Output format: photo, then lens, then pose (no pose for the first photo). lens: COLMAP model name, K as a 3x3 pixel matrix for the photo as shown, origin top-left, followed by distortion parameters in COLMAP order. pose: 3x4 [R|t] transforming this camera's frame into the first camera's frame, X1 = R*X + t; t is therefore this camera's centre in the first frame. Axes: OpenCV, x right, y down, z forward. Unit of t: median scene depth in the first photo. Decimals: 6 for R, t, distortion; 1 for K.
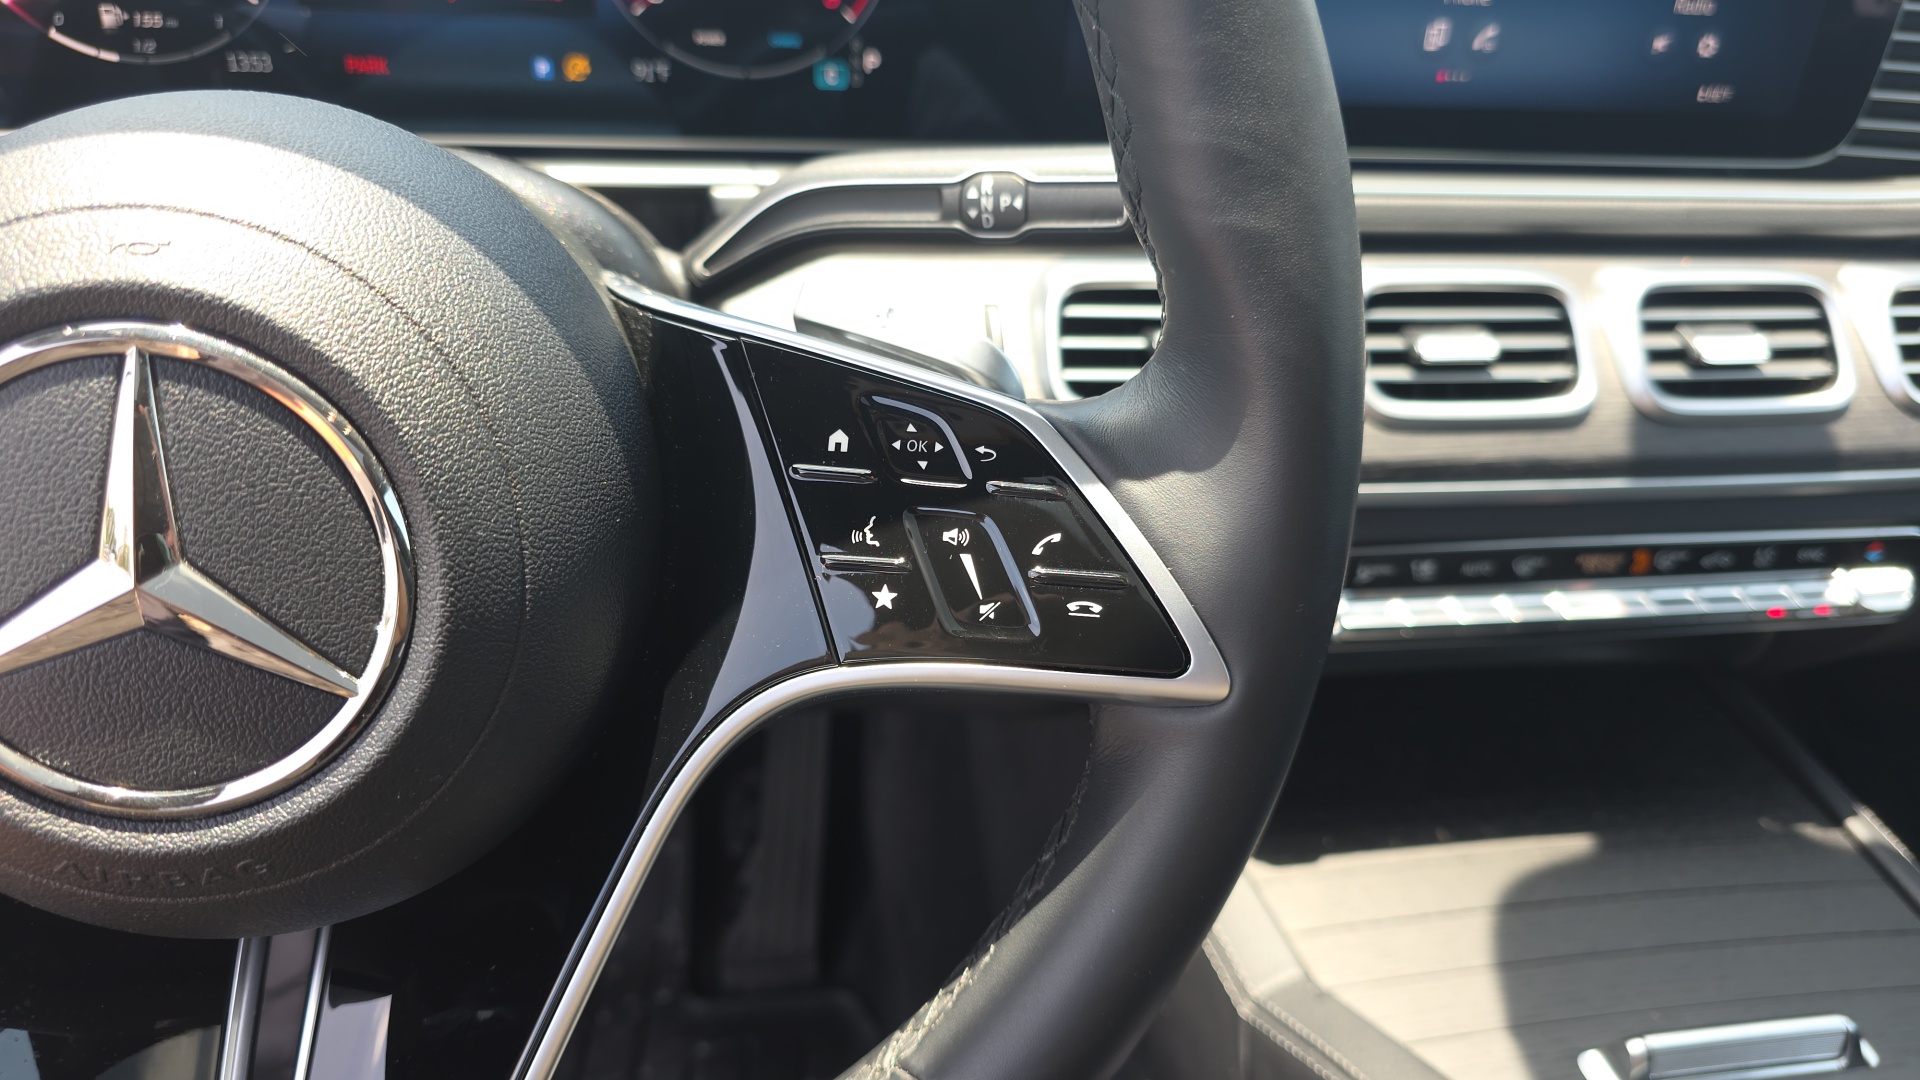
lens RADIAL K [[1343.9, 0, 953.7], [0, 1343.9, 554.7], [0, 0, 1]] dist [-0.000066, -0.021438]
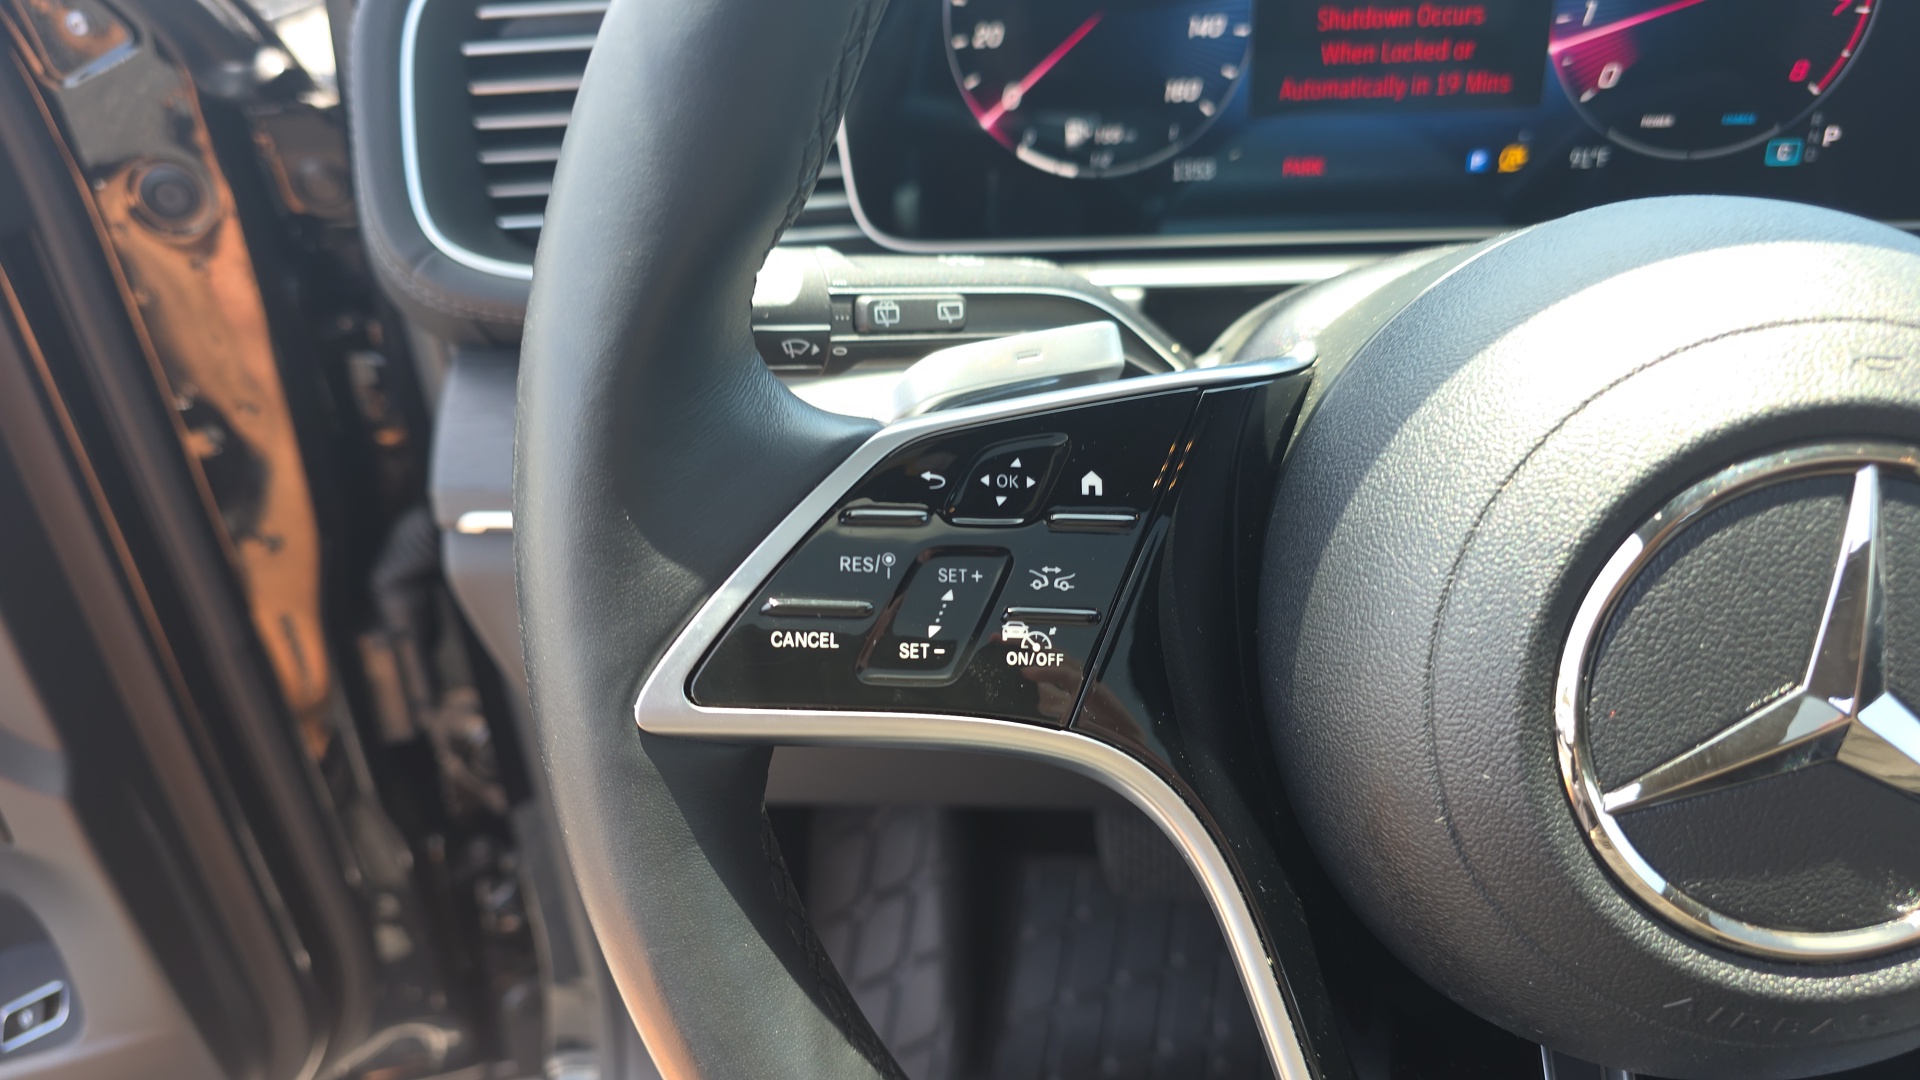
lens RADIAL K [[1350.1, 0, 957.1], [0, 1350.1, 559.4], [0, 0, 1]] dist [0.004705, -0.032046]
pose [[0.965411, 0.018280, -0.260092, -0.435216], [-0.032619, 0.998170, -0.050919, -0.008361], [0.258685, 0.057642, 0.964240, -0.037624]]
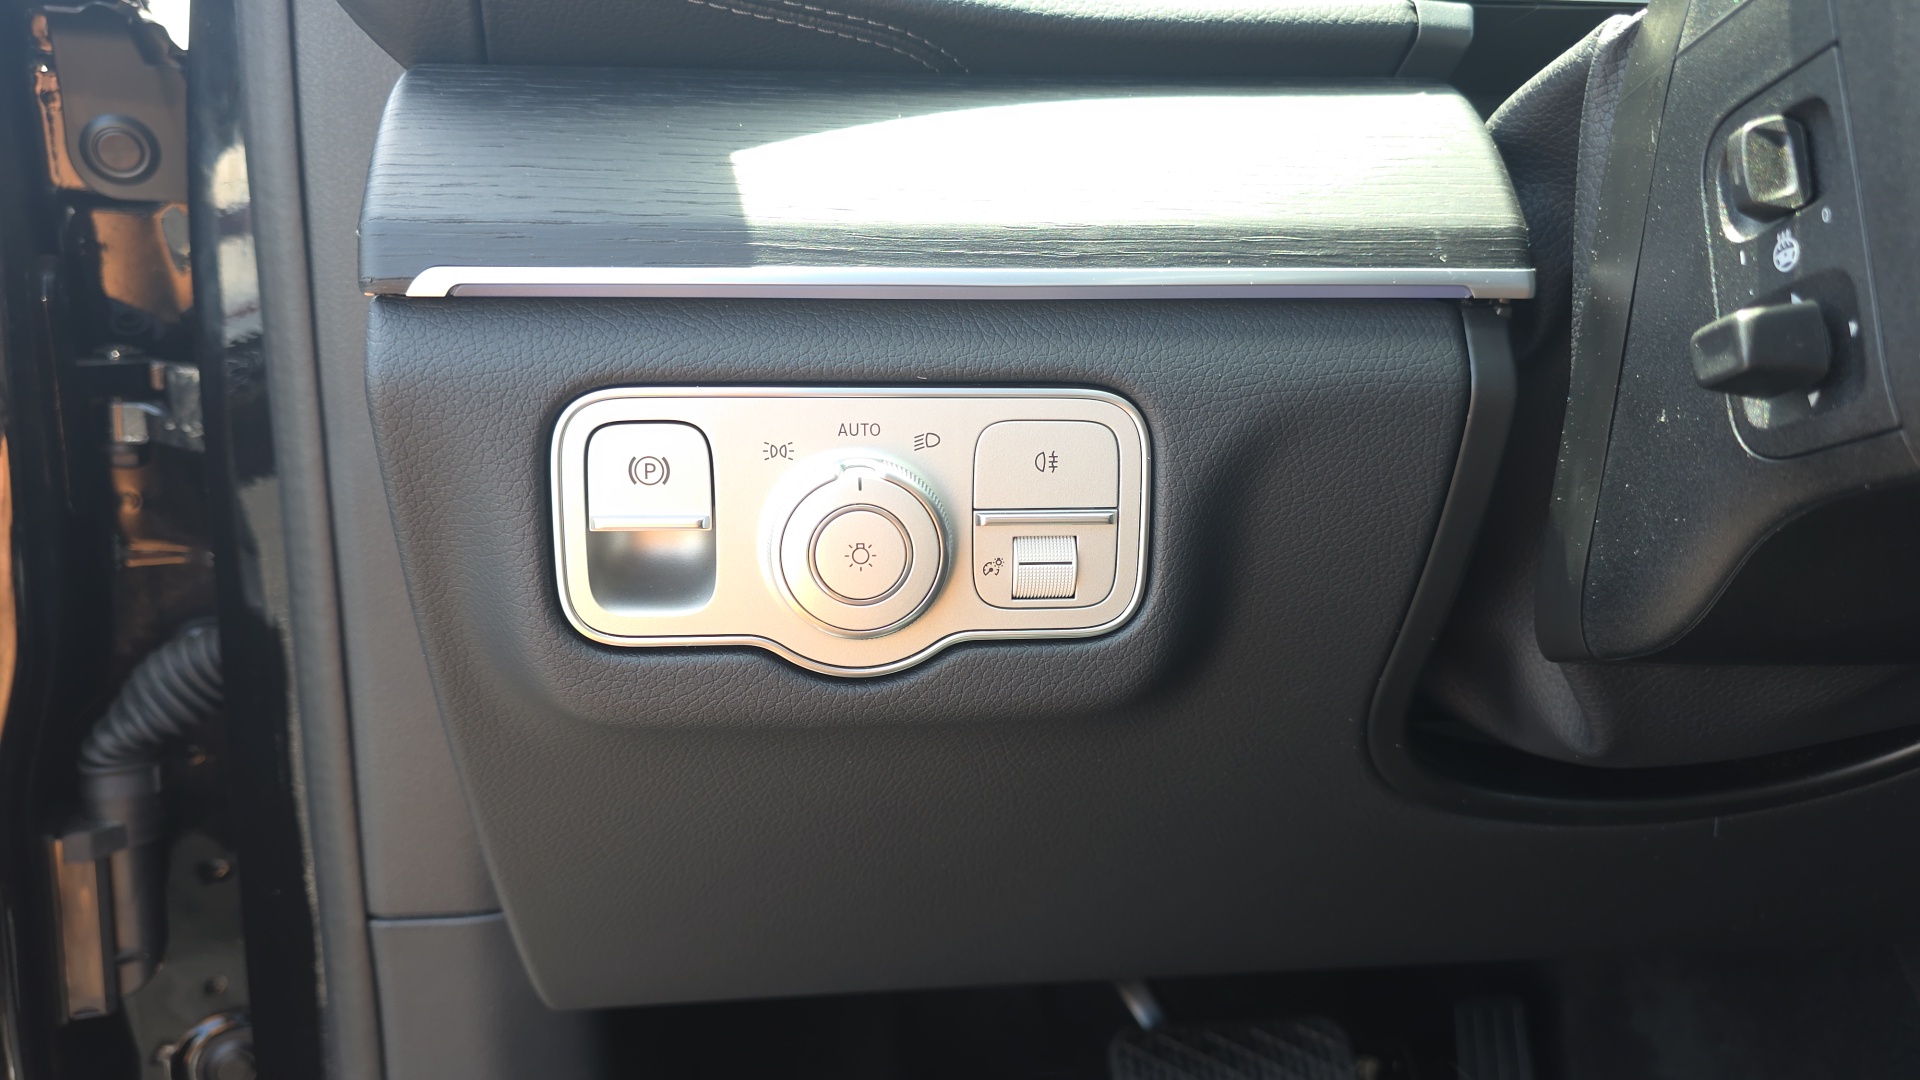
lens RADIAL K [[1313.6, 0, 986.1], [0, 1313.6, 562.6], [0, 0, 1]] dist [0.035798, -0.060201]
pose [[0.998418, -0.039726, -0.039786, -0.824568], [0.022832, 0.933148, -0.358767, 0.262638], [0.051379, 0.357291, 0.932579, 0.409779]]
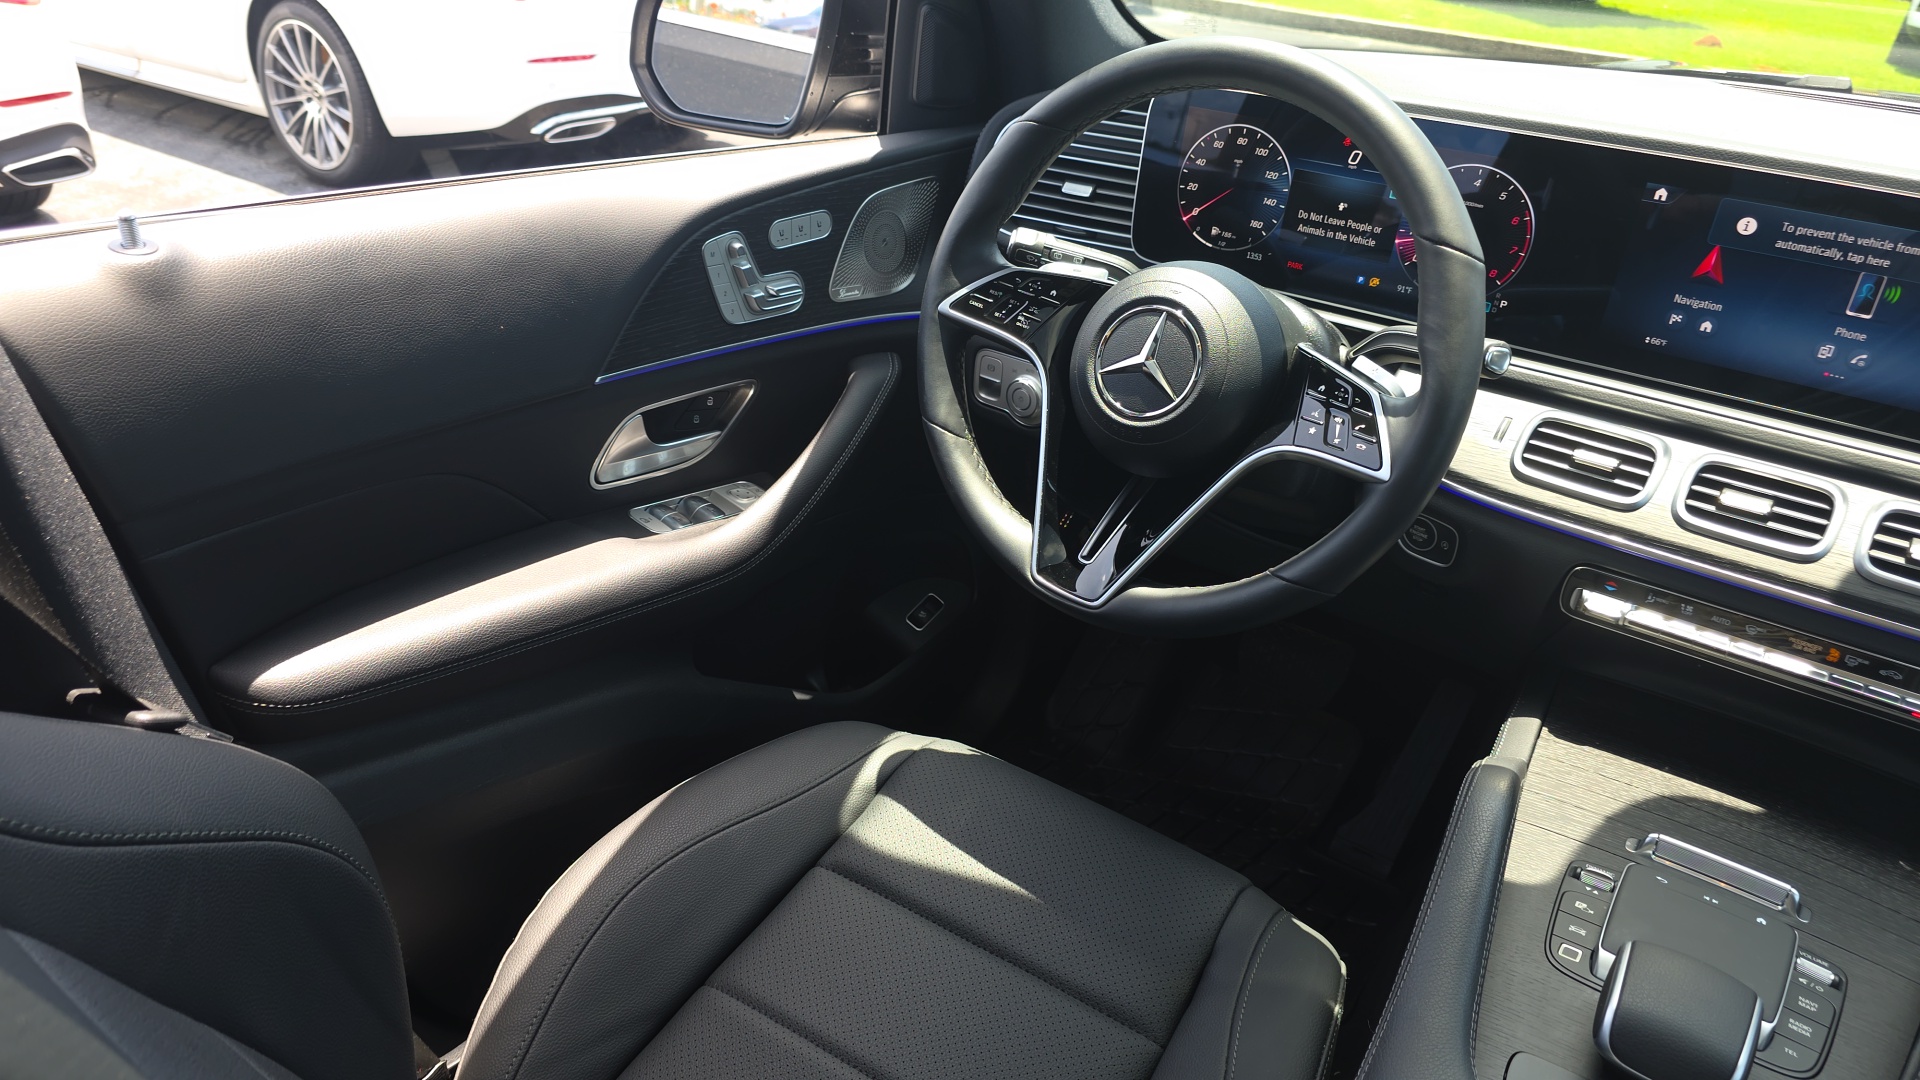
lens RADIAL K [[1315.4, 0, 953.4], [0, 1315.4, 557.0], [0, 0, 1]] dist [0.062447, -0.065118]
pose [[0.707253, 0.315249, -0.632780, 0.877174], [-0.400330, 0.916326, 0.009065, 0.379569], [0.582691, 0.246909, 0.774278, -1.191712]]
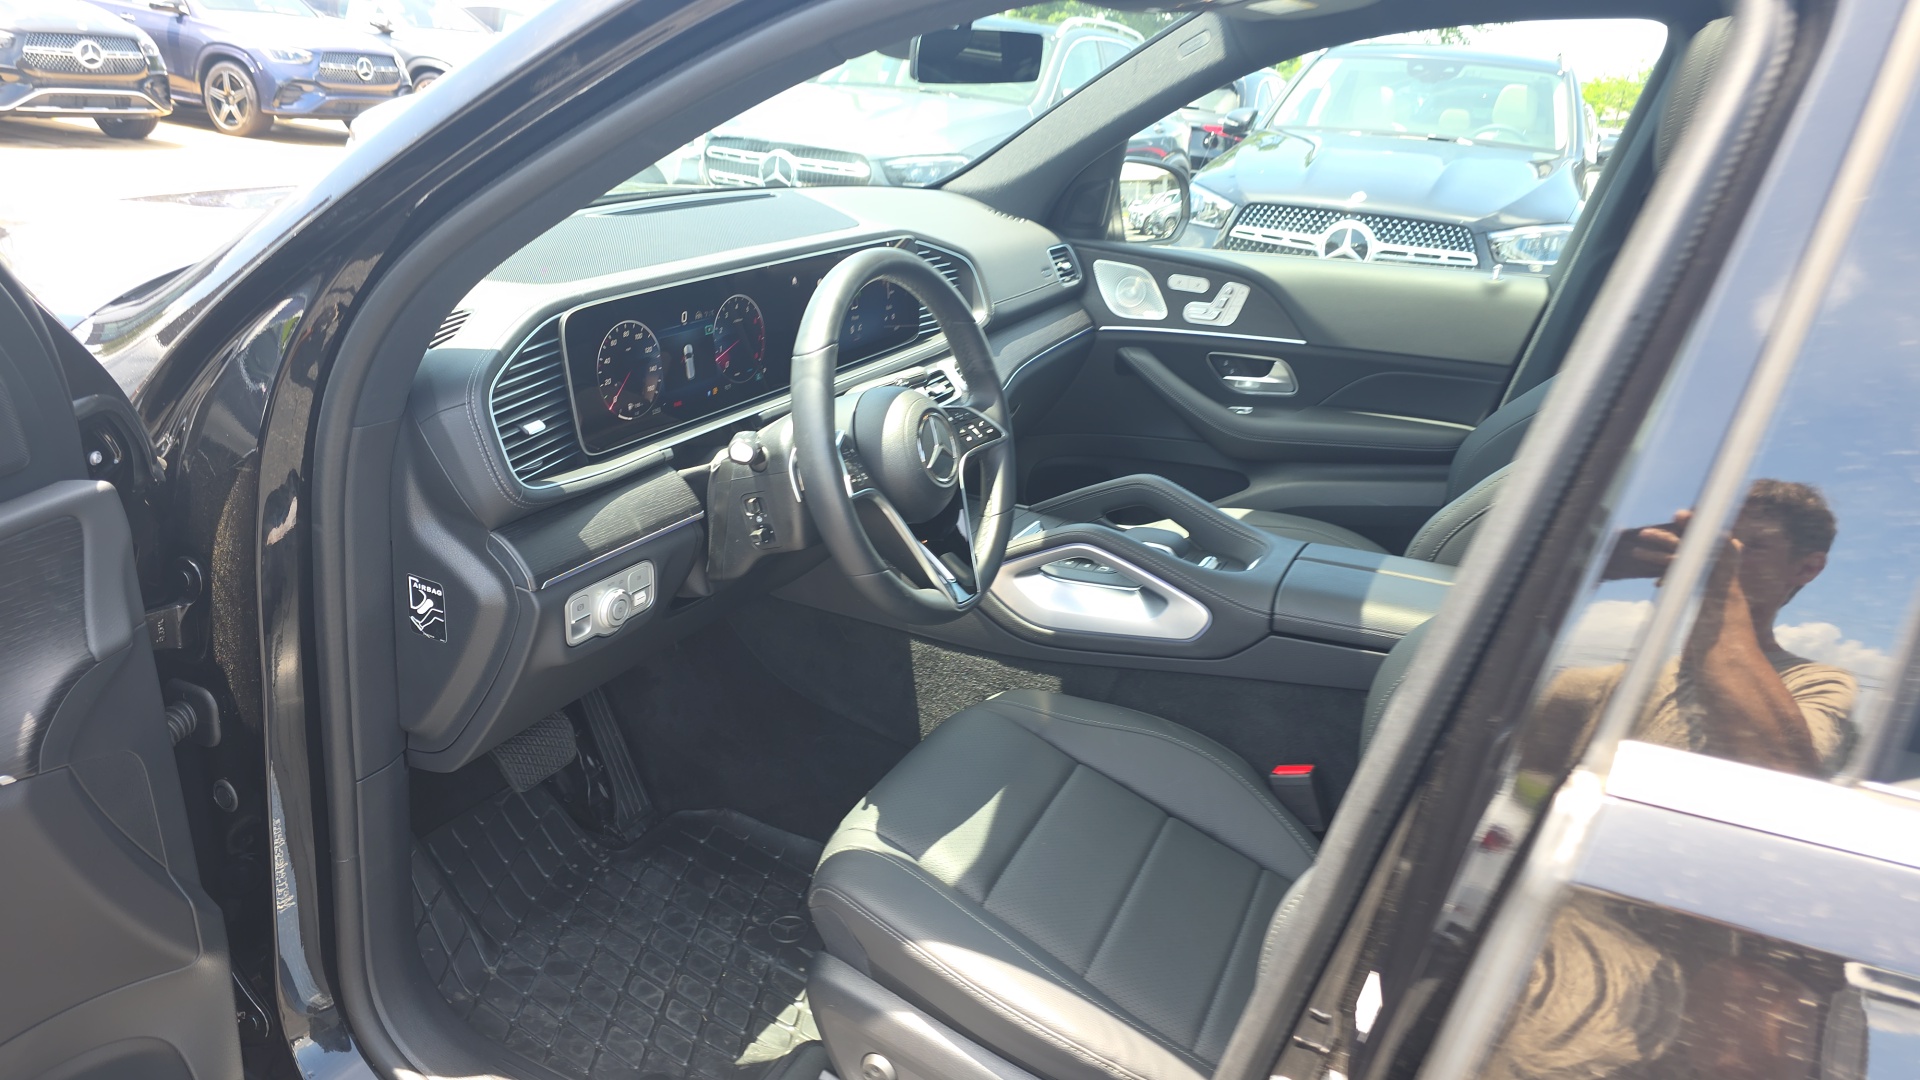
lens RADIAL K [[1287.4, 0, 938.3], [0, 1287.4, 536.6], [0, 0, 1]] dist [0.087418, -0.098539]
pose [[0.589306, -0.321270, 0.741286, -2.626623], [0.423618, 0.904164, 0.055093, 0.029578], [-0.687944, 0.281555, 0.668924, -1.544817]]
